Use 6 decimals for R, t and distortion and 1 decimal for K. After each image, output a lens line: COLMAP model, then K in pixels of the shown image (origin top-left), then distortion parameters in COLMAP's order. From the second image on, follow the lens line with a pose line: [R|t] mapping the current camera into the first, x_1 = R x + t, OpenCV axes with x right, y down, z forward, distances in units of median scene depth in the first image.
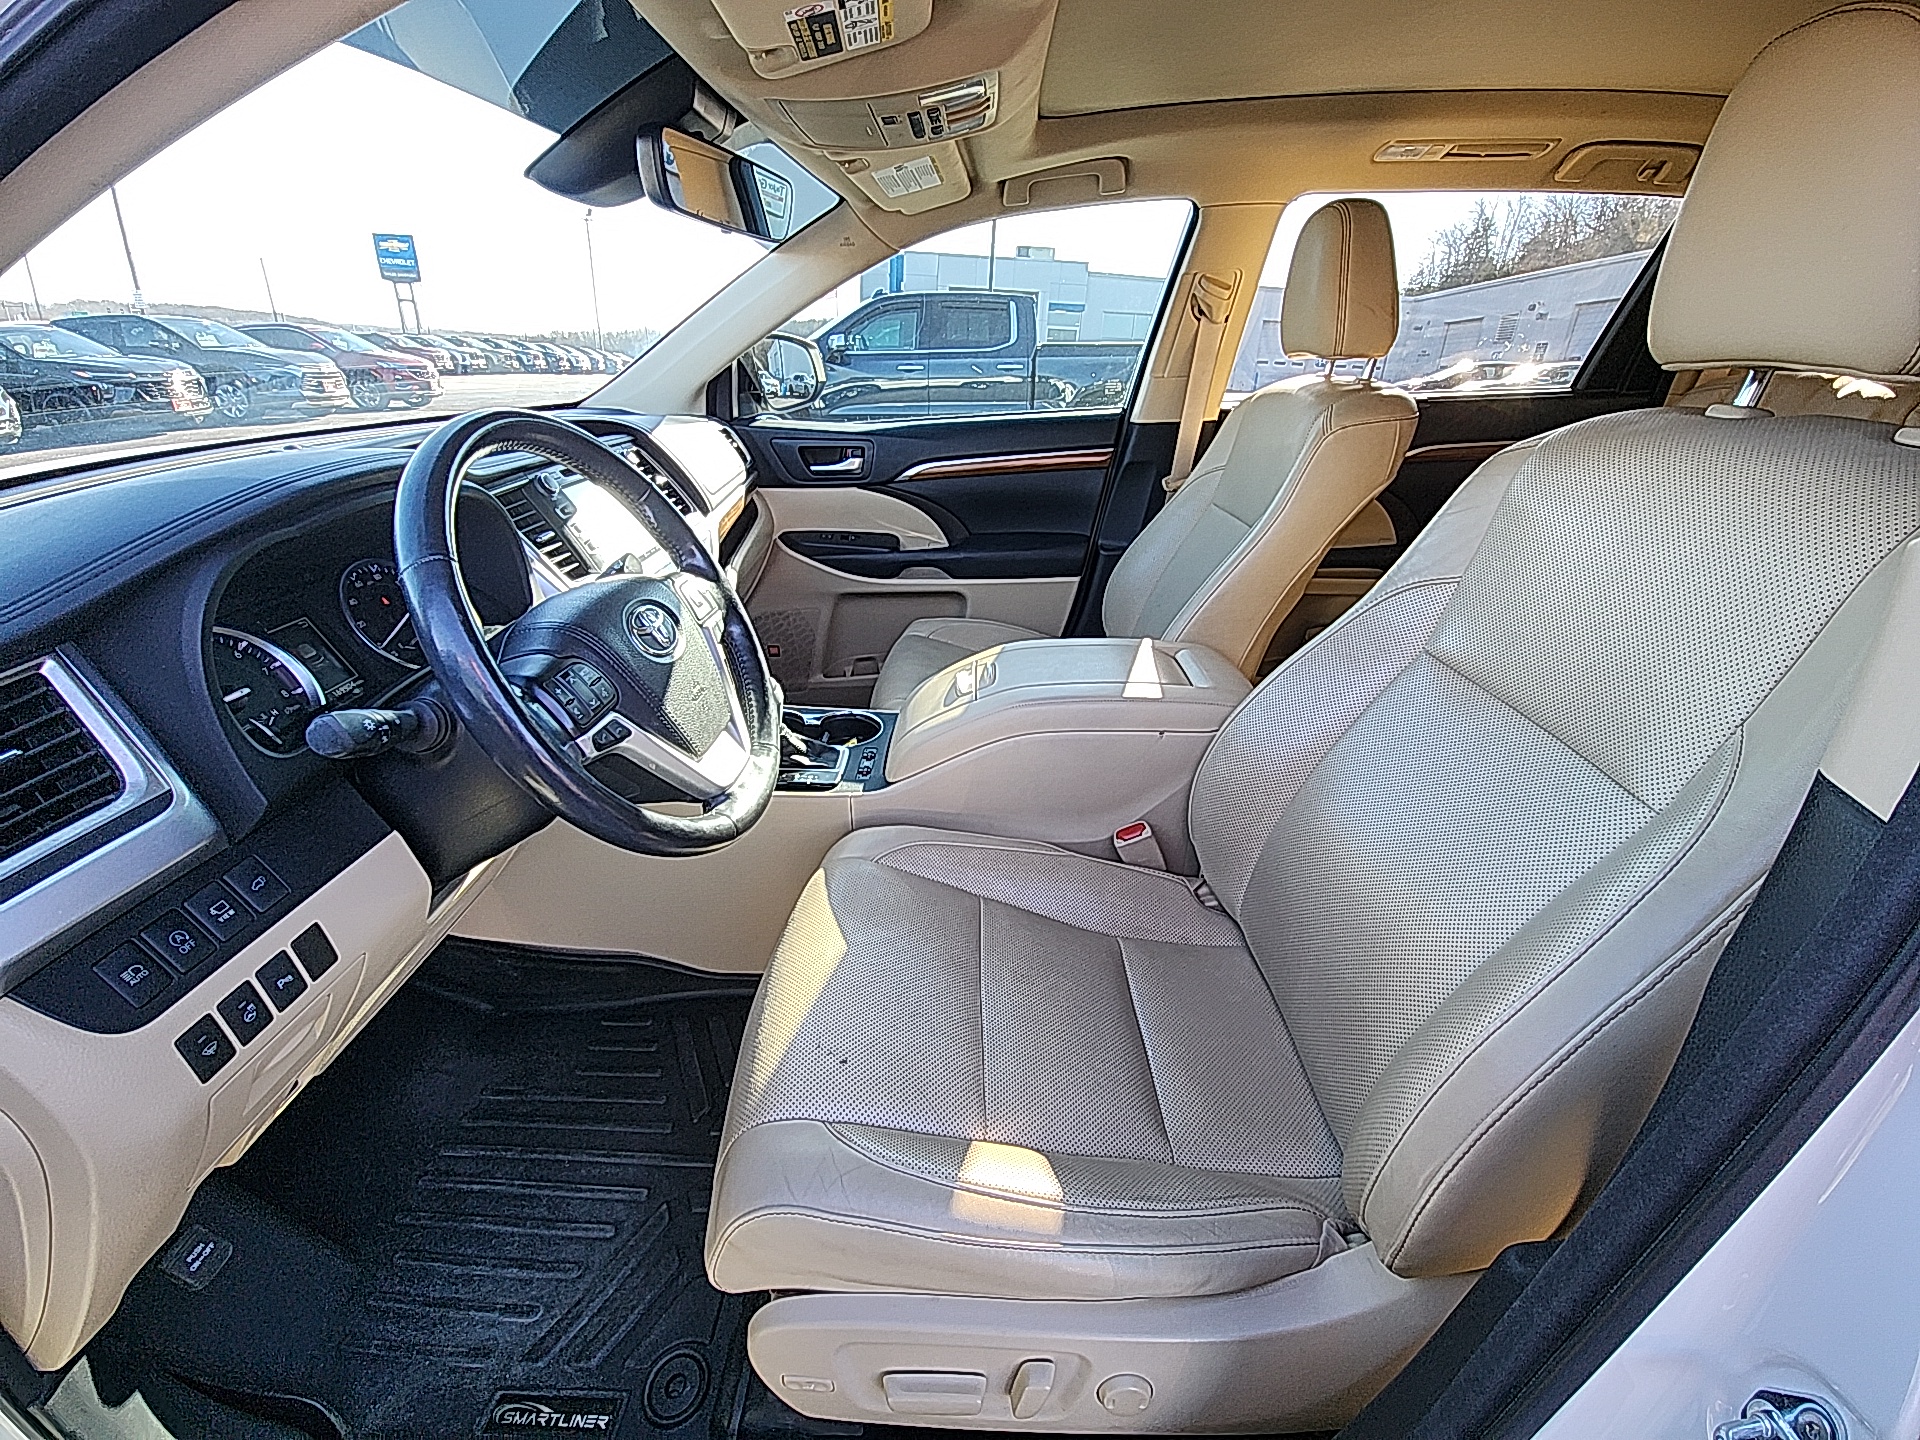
lens RADIAL K [[767.8, 0, 951.4], [0, 767.8, 700.1], [0, 0, 1]] dist [0.016096, -0.007495]
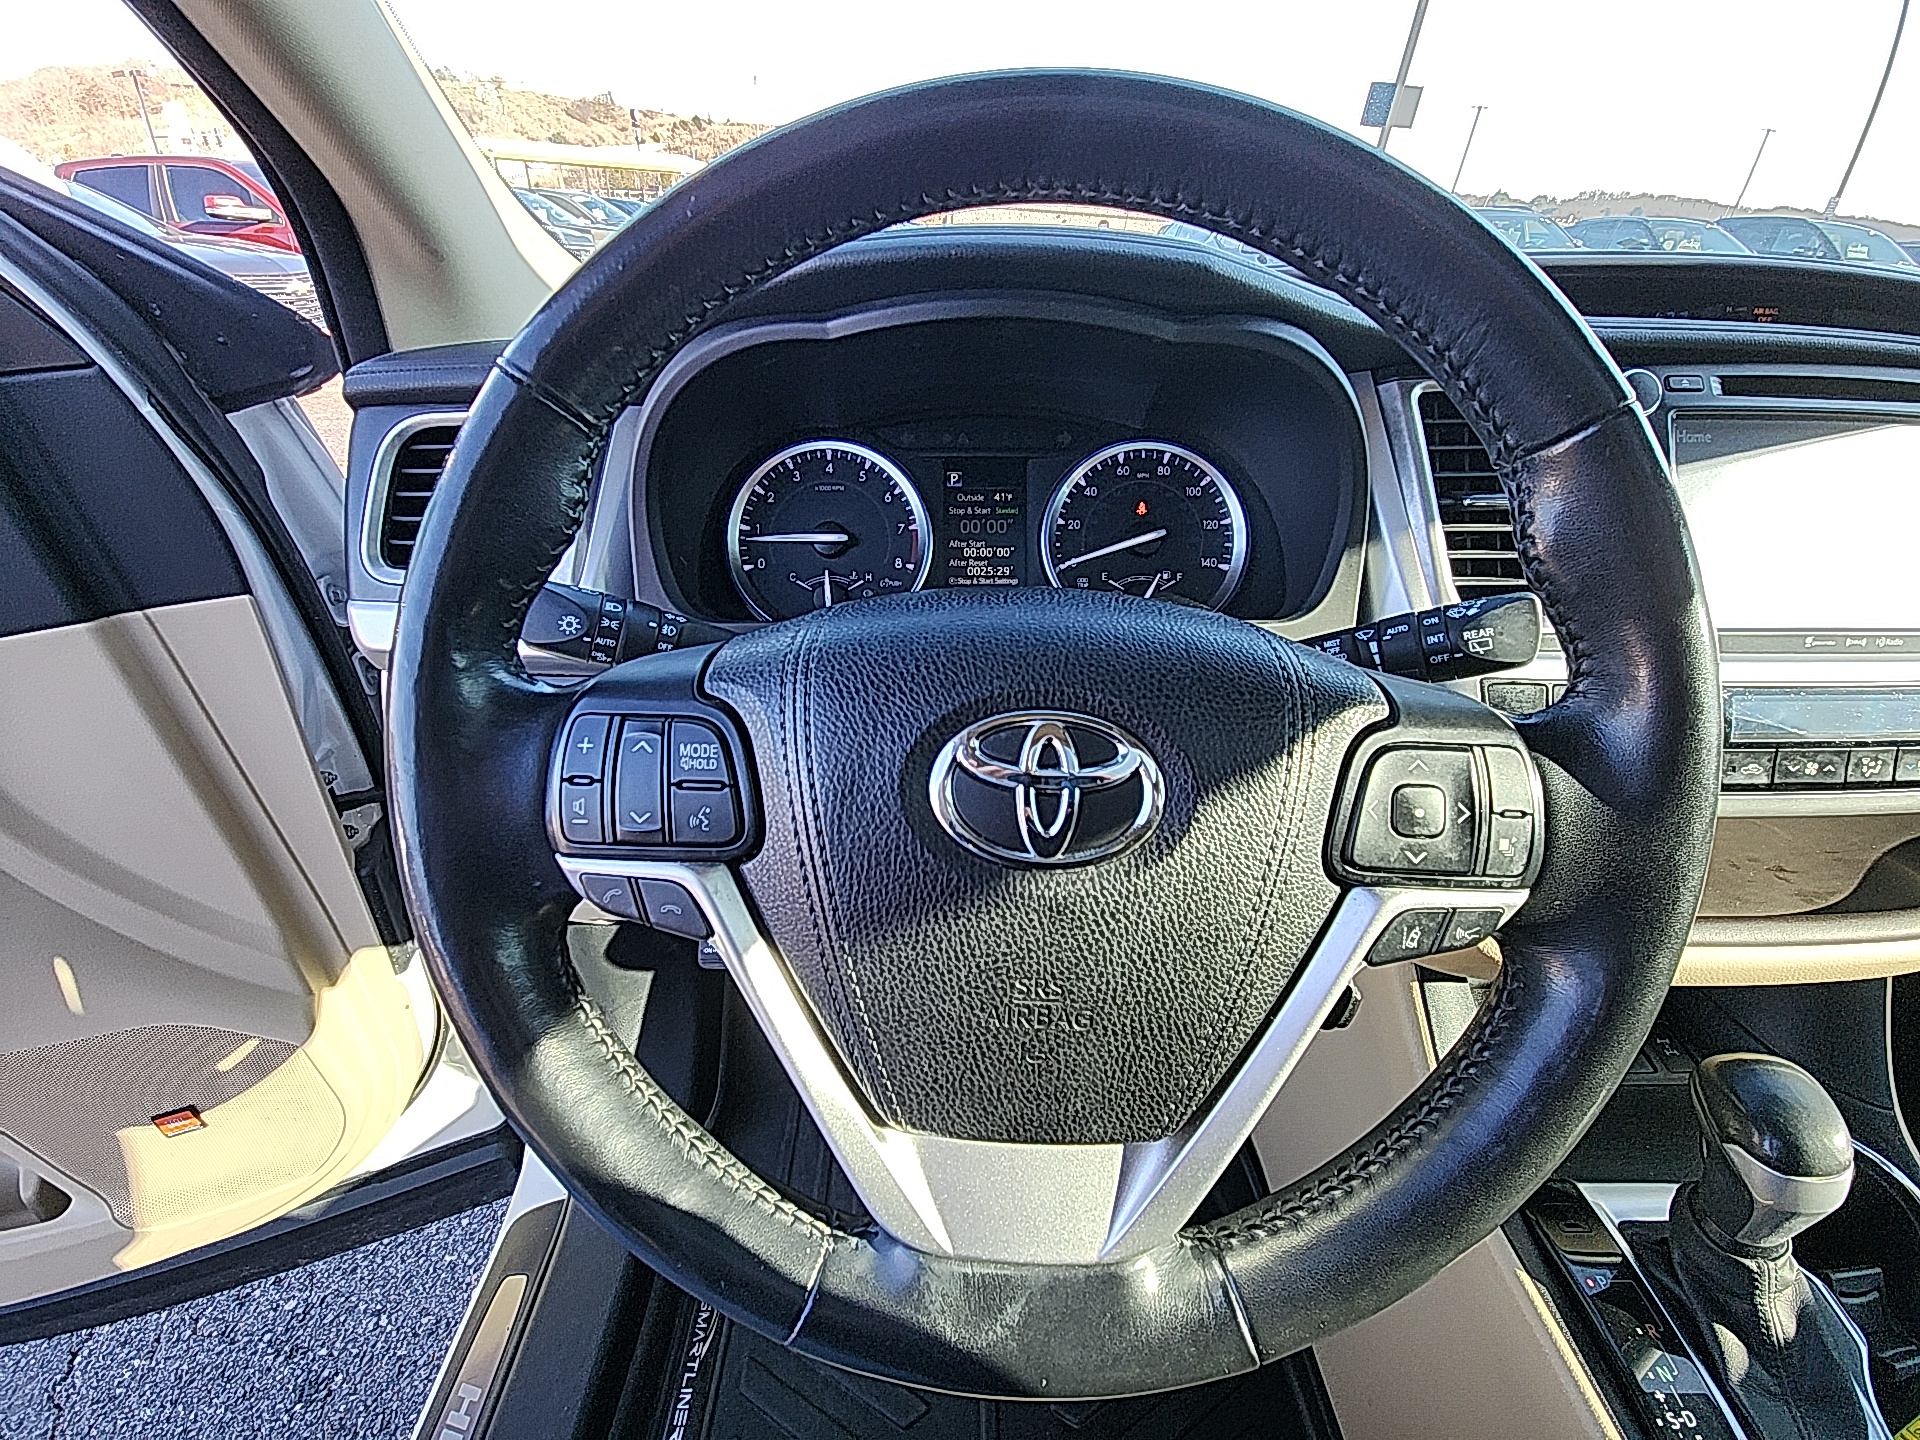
lens RADIAL K [[766.5, 0, 951.9], [0, 766.5, 700.7], [0, 0, 1]] dist [0.016369, -0.011384]
pose [[0.036075, 0.506570, -0.861444, -0.008303], [-0.421448, 0.789314, 0.446504, -0.016799], [0.906135, 0.346946, 0.241967, 0.057850]]
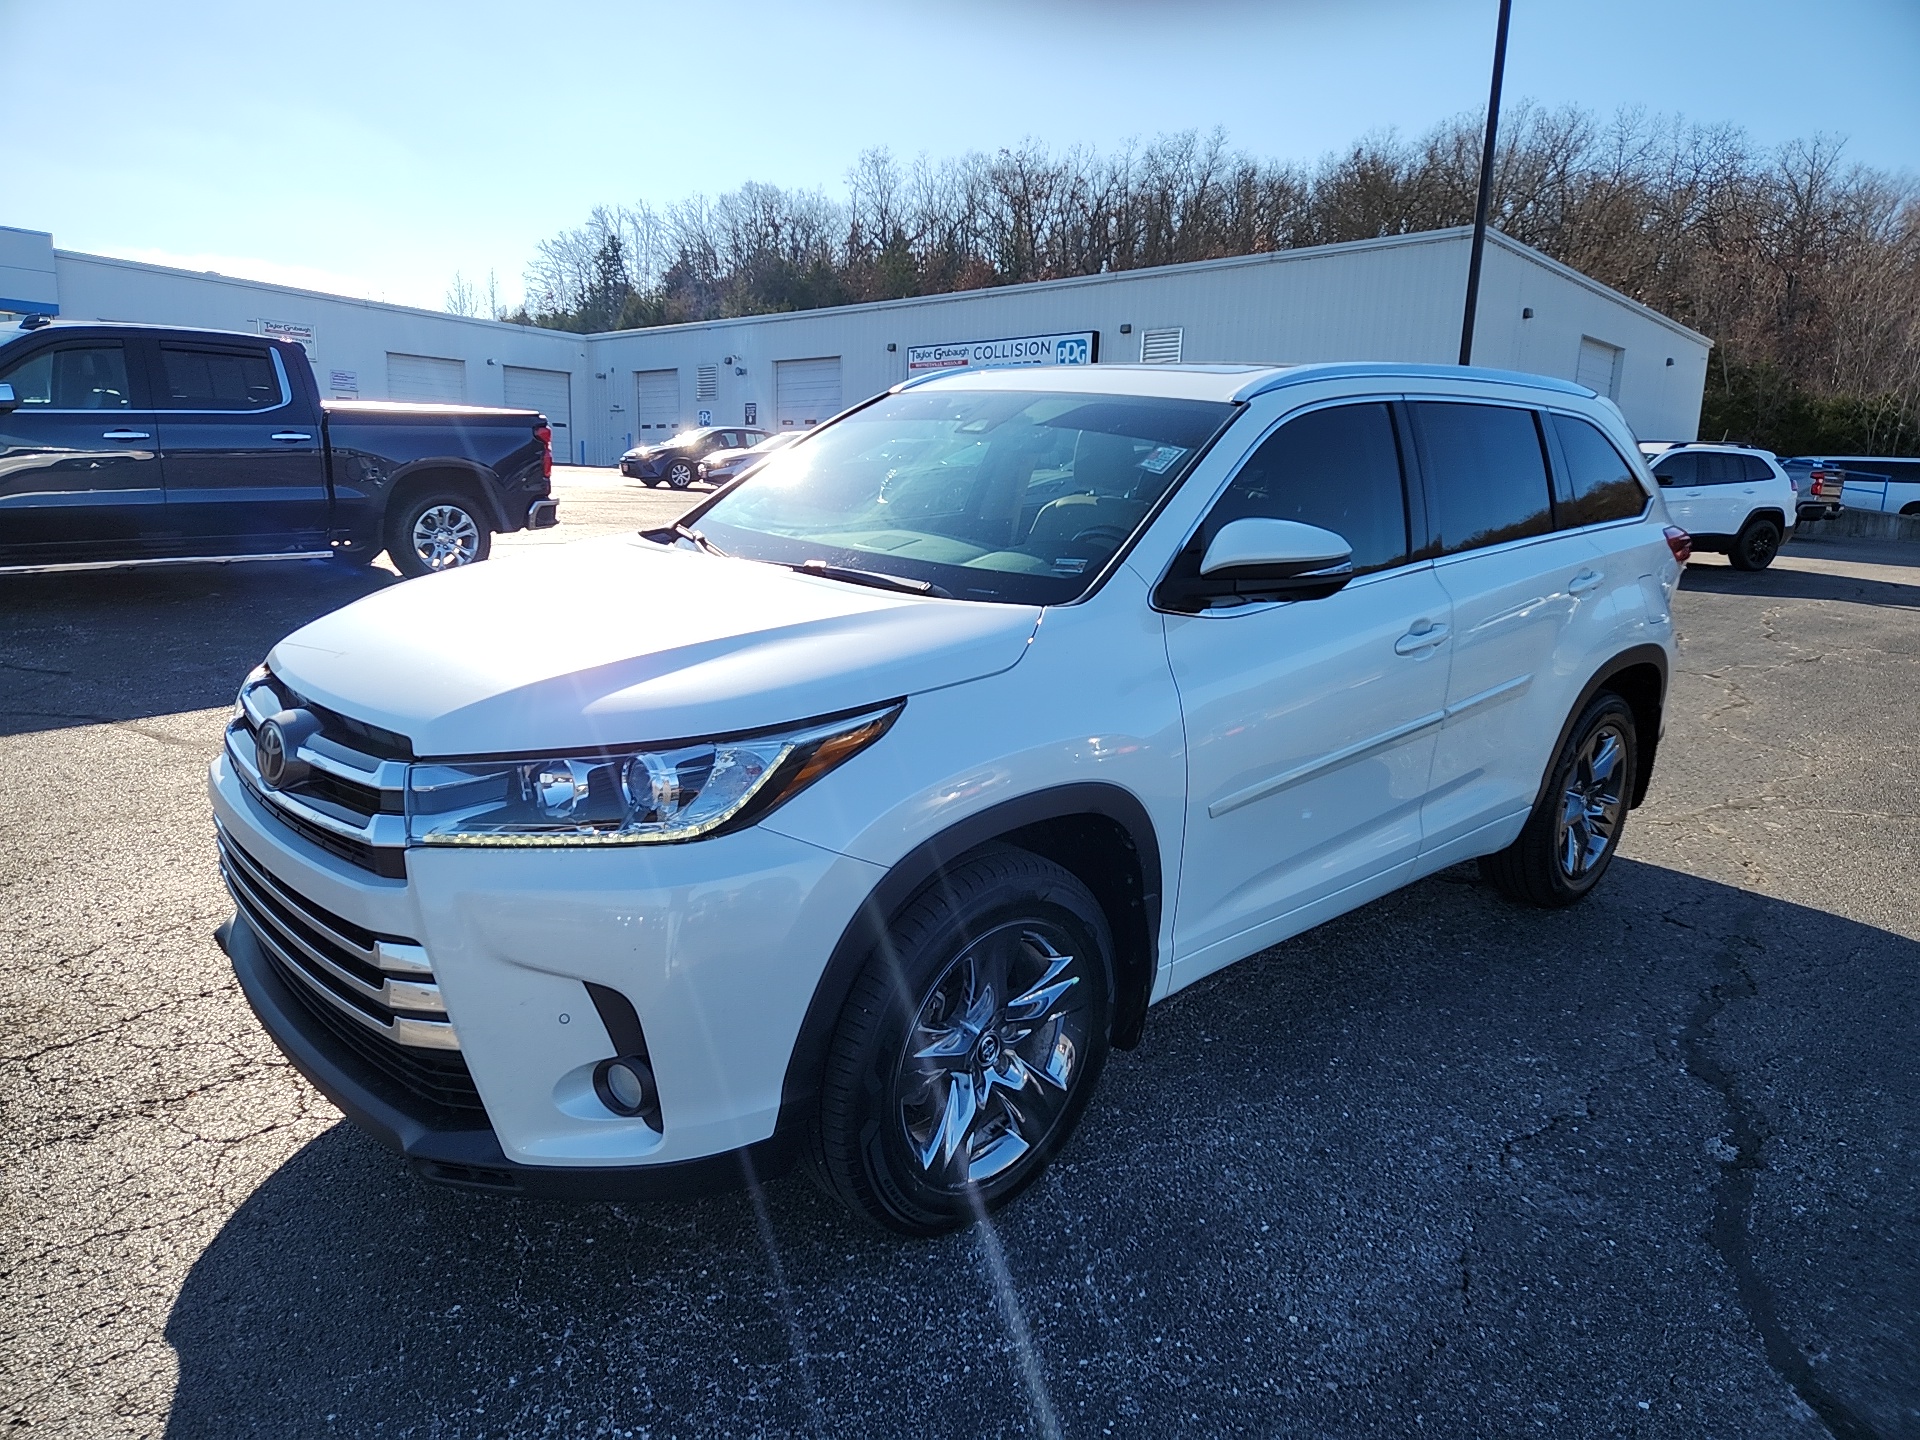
lens RADIAL K [[1263.5, 0, 935.9], [0, 1263.5, 726.5], [0, 0, 1]] dist [0.094199, -0.081695]
pose [[0.710565, -0.144432, 0.688648, -0.307210], [0.257374, 0.964234, -0.063335, 0.035839], [-0.654871, 0.222244, 0.722324, -0.136776]]
